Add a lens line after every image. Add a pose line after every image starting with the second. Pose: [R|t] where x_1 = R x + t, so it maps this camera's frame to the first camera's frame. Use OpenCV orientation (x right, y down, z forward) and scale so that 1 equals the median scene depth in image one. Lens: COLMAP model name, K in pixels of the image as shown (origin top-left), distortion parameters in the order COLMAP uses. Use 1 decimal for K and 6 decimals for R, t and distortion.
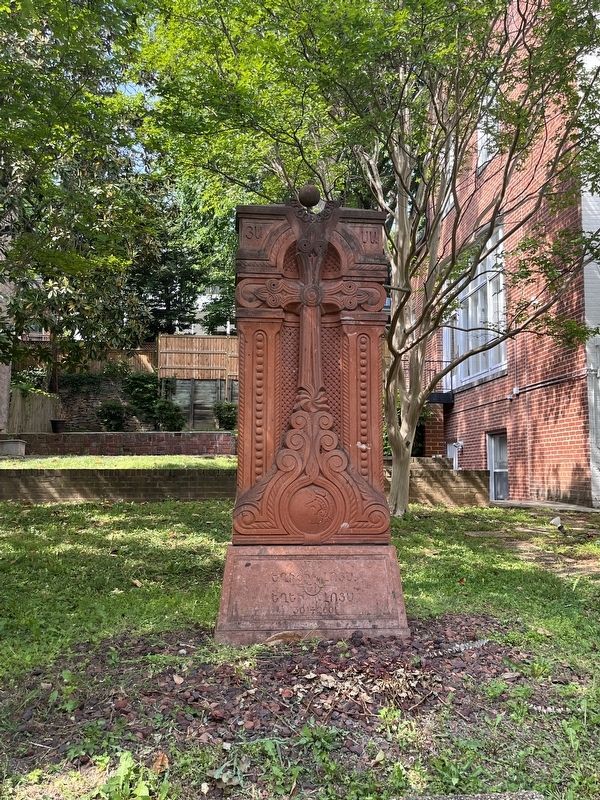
lens RADIAL K [[700.2, 0, 299.8], [0, 700.2, 400.4], [0, 0, 1]] dist [0.052120, -0.001079]
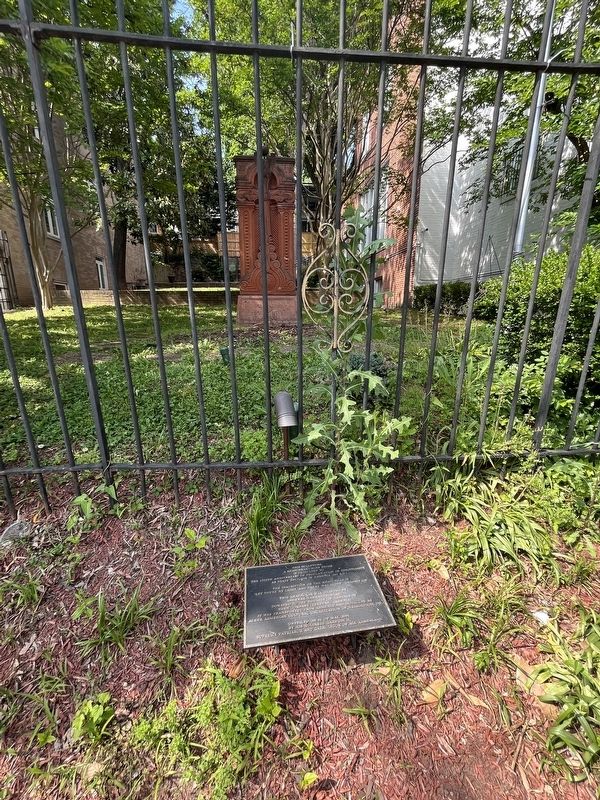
lens RADIAL K [[350.1, 0, 299.2], [0, 350.1, 398.1], [0, 0, 1]] dist [0.000477, -0.000058]
pose [[0.999978, -0.005167, 0.004221, 0.042374], [0.003459, 0.942505, 0.334173, 0.038993], [-0.005705, -0.334151, 0.942502, -0.148950]]
